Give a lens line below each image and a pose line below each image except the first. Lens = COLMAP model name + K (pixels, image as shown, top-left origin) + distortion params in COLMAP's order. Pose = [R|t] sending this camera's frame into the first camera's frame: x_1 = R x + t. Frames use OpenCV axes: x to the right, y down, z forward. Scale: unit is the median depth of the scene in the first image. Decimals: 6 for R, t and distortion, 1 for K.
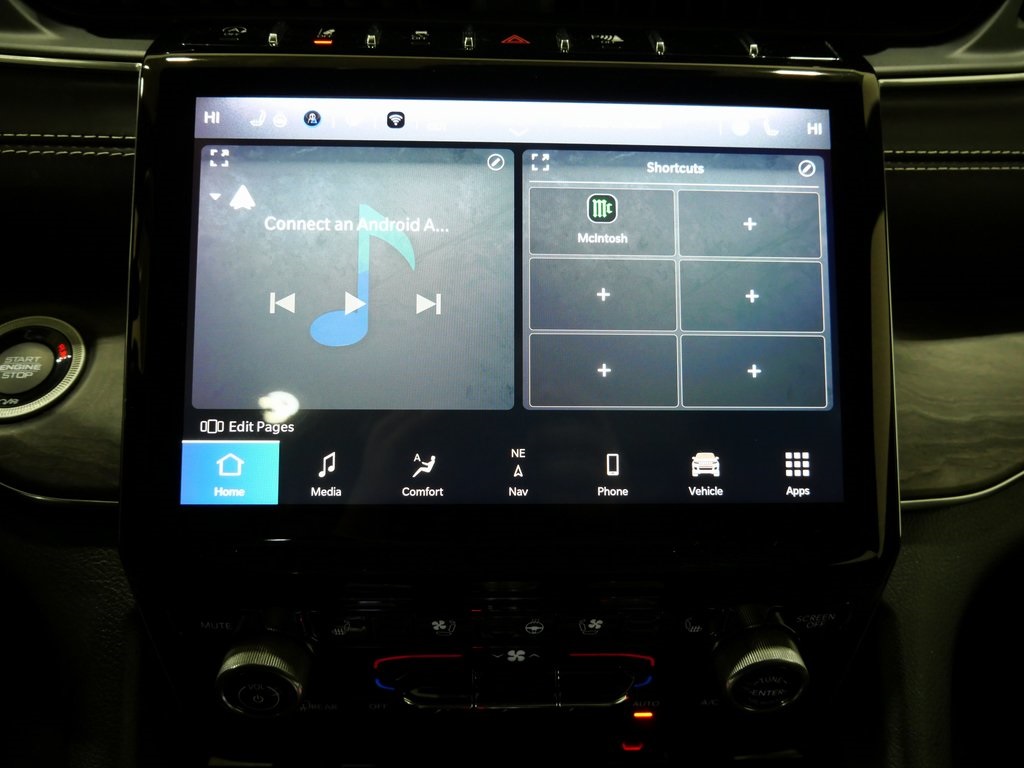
lens RADIAL K [[757.1, 0, 507.6], [0, 757.1, 386.3], [0, 0, 1]] dist [-0.033638, 0.004033]
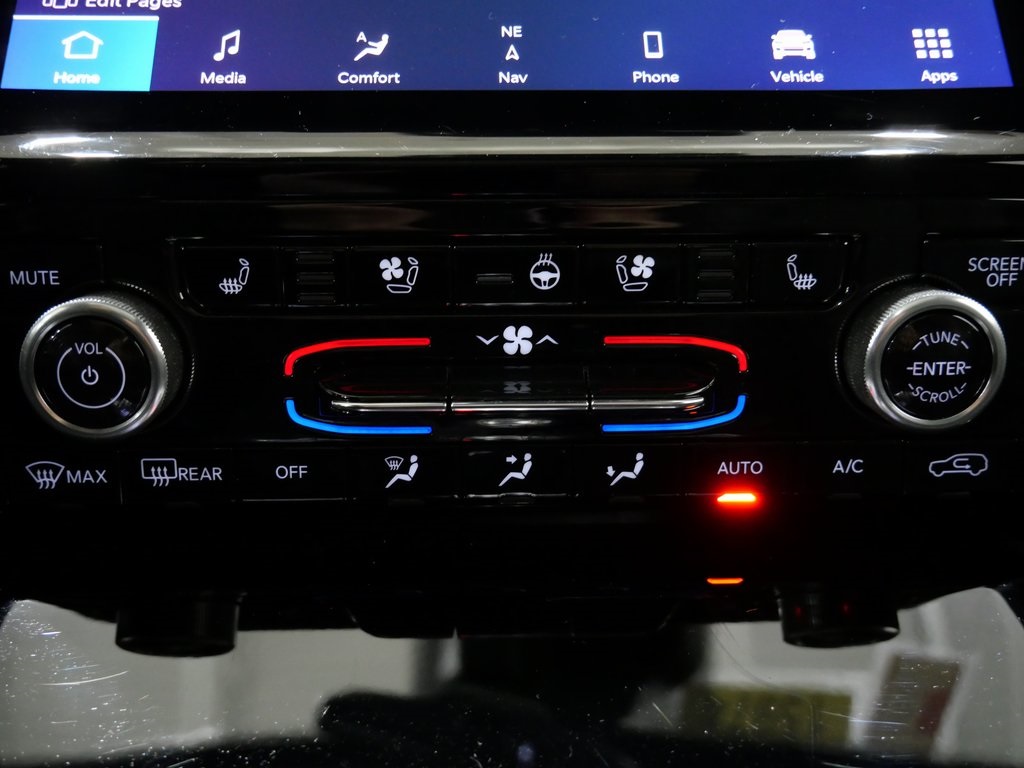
lens RADIAL K [[1093.4, 0, 503.9], [0, 1093.4, 381.2], [0, 0, 1]] dist [0.004525, 0.000000]
pose [[0.999564, -0.027716, -0.010185, 0.008682], [0.023255, 0.951453, -0.306916, 0.683827], [0.018197, 0.306545, 0.951682, 0.167666]]
